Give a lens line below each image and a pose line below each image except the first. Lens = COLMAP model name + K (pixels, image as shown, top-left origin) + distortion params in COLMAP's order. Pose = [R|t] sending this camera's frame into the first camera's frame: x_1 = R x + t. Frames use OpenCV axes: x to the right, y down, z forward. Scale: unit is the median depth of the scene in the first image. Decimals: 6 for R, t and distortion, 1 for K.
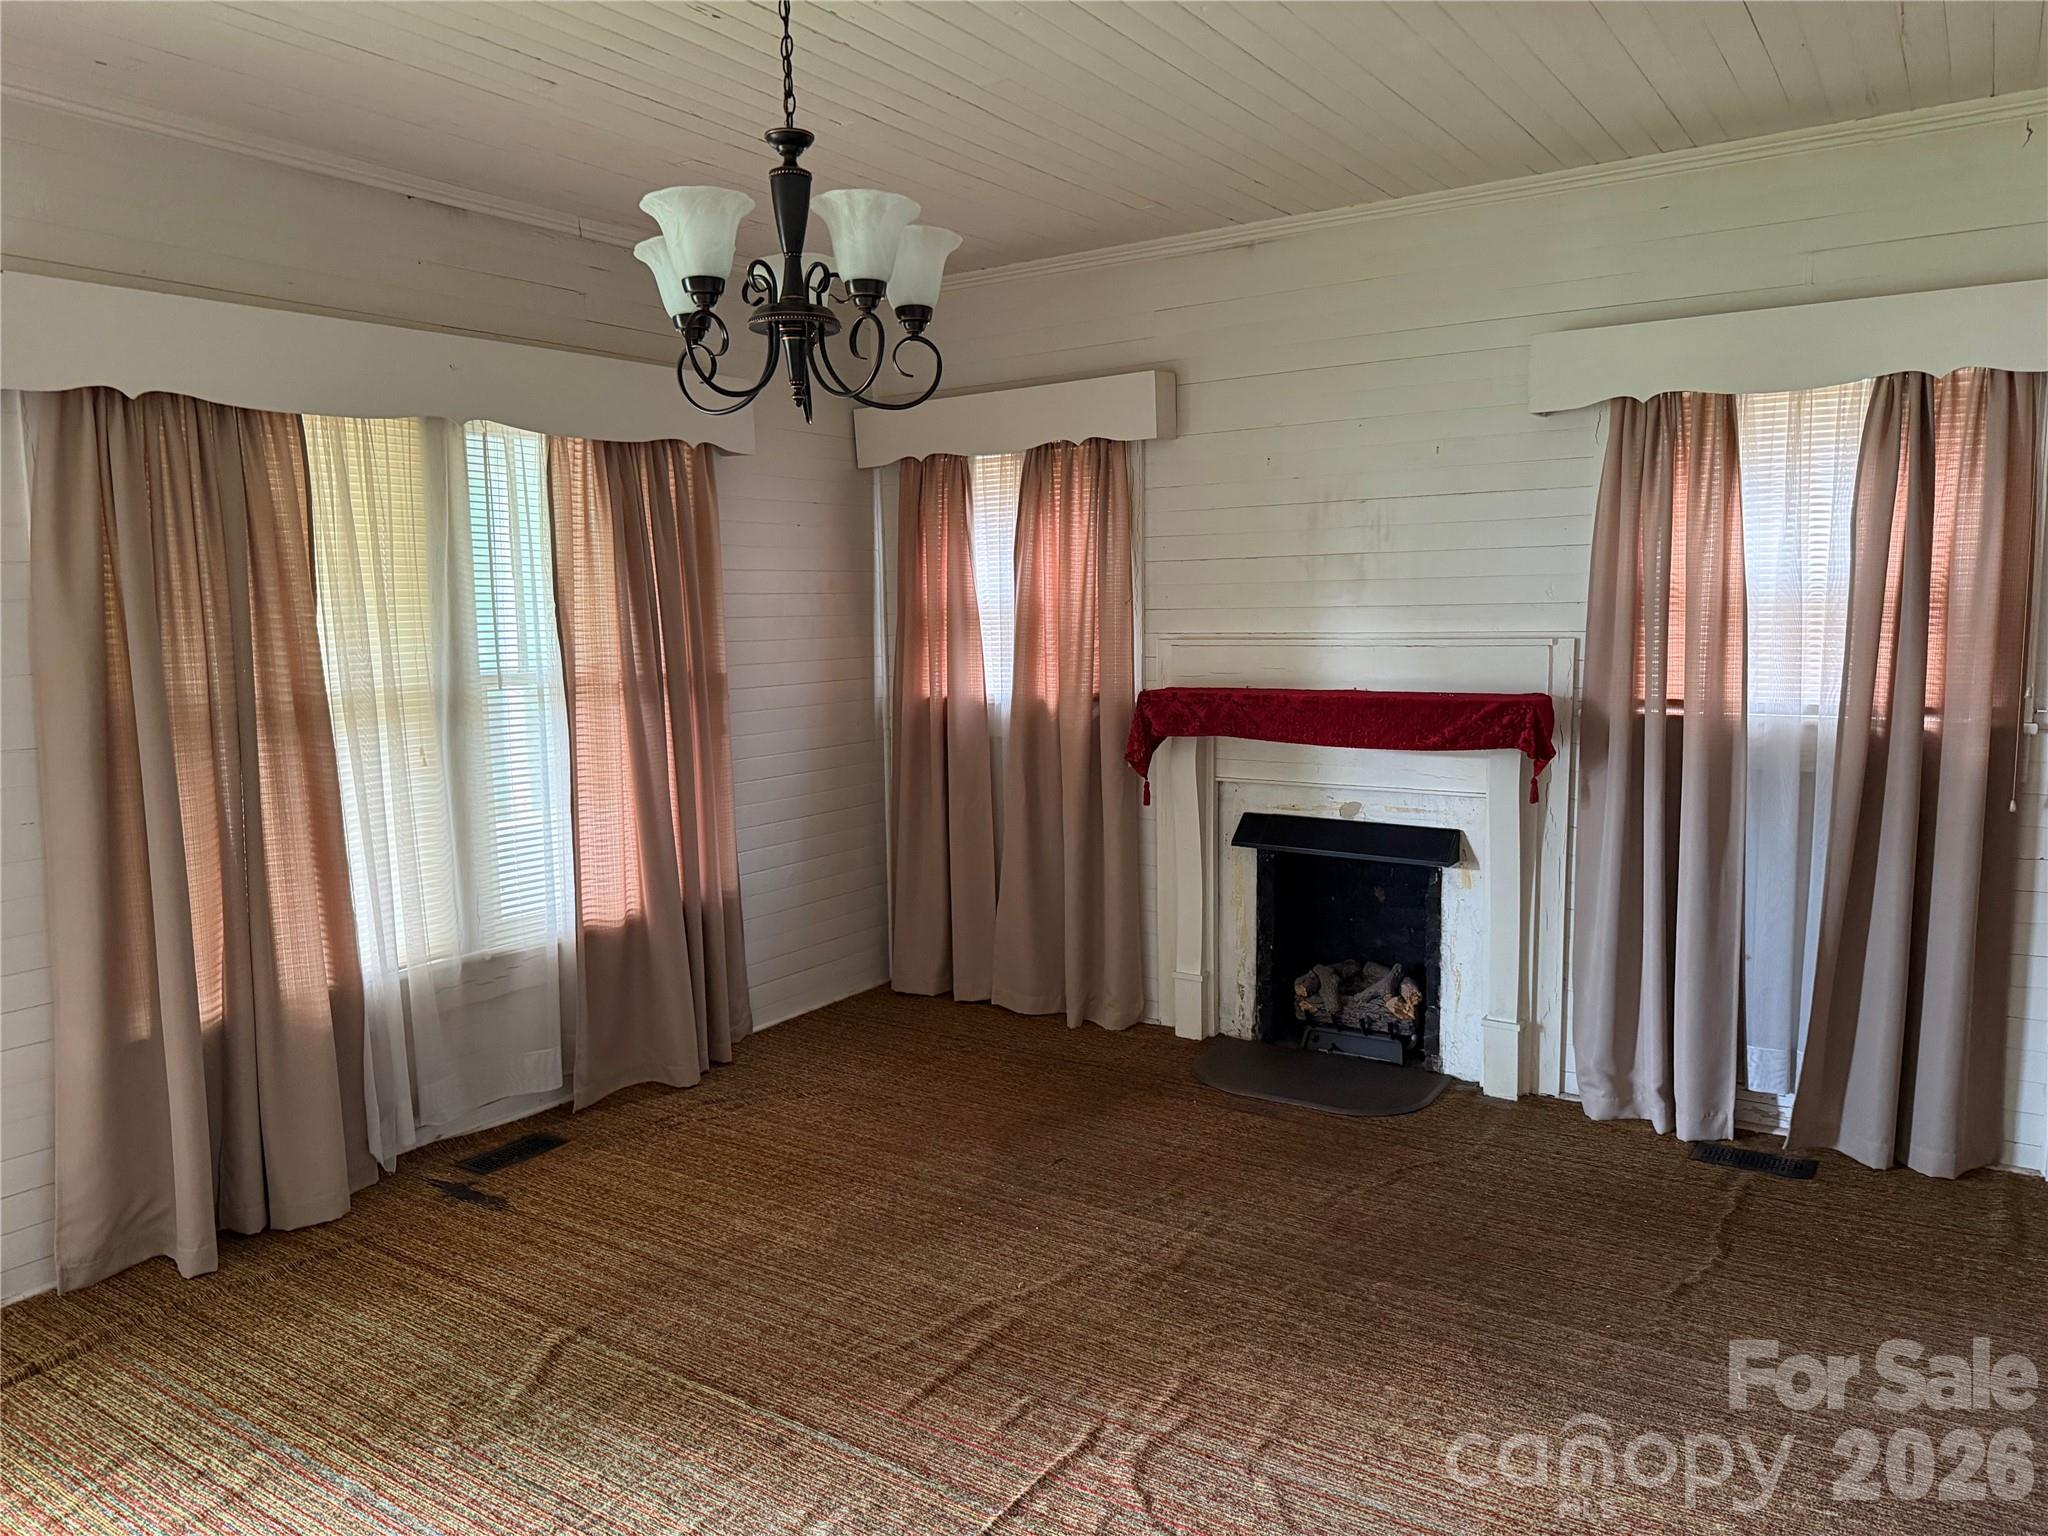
lens RADIAL K [[1434.0, 0, 1024.0], [0, 1434.0, 768.0], [0, 0, 1]] dist [0.239591, -0.443859]
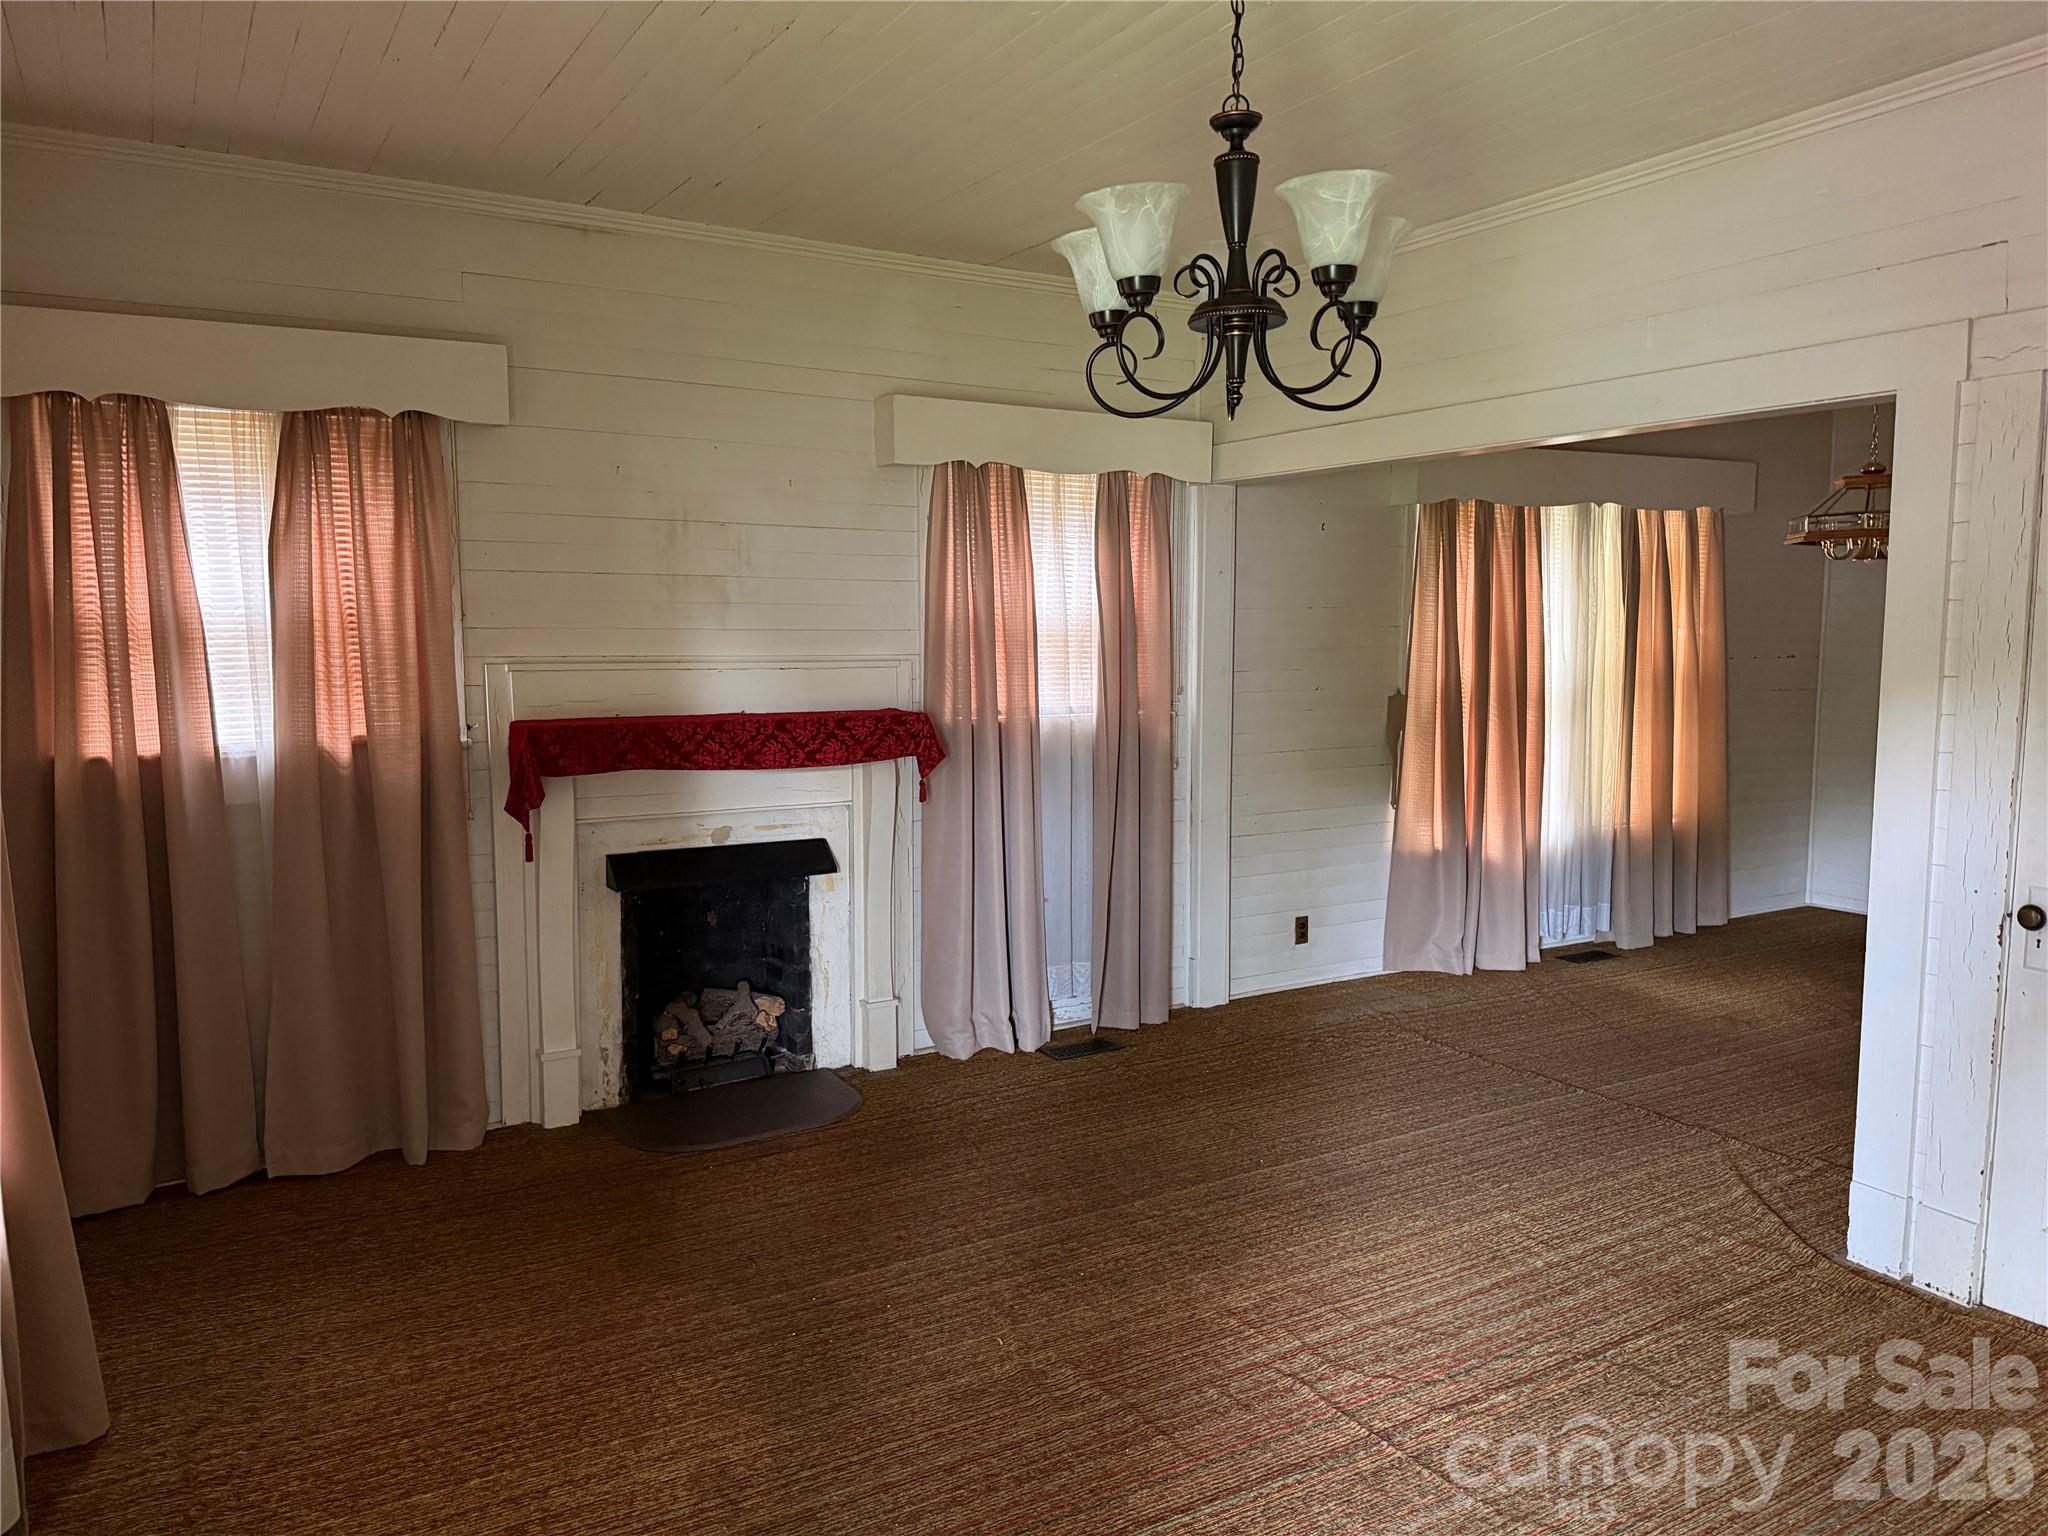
lens RADIAL K [[1434.0, 0, 1024.0], [0, 1434.0, 768.0], [0, 0, 1]] dist [0.239591, -0.443859]
pose [[0.431606, -0.074061, 0.899017, -0.580910], [0.094308, 0.994867, 0.036682, -0.033834], [-0.897119, 0.068952, 0.436375, 0.388233]]
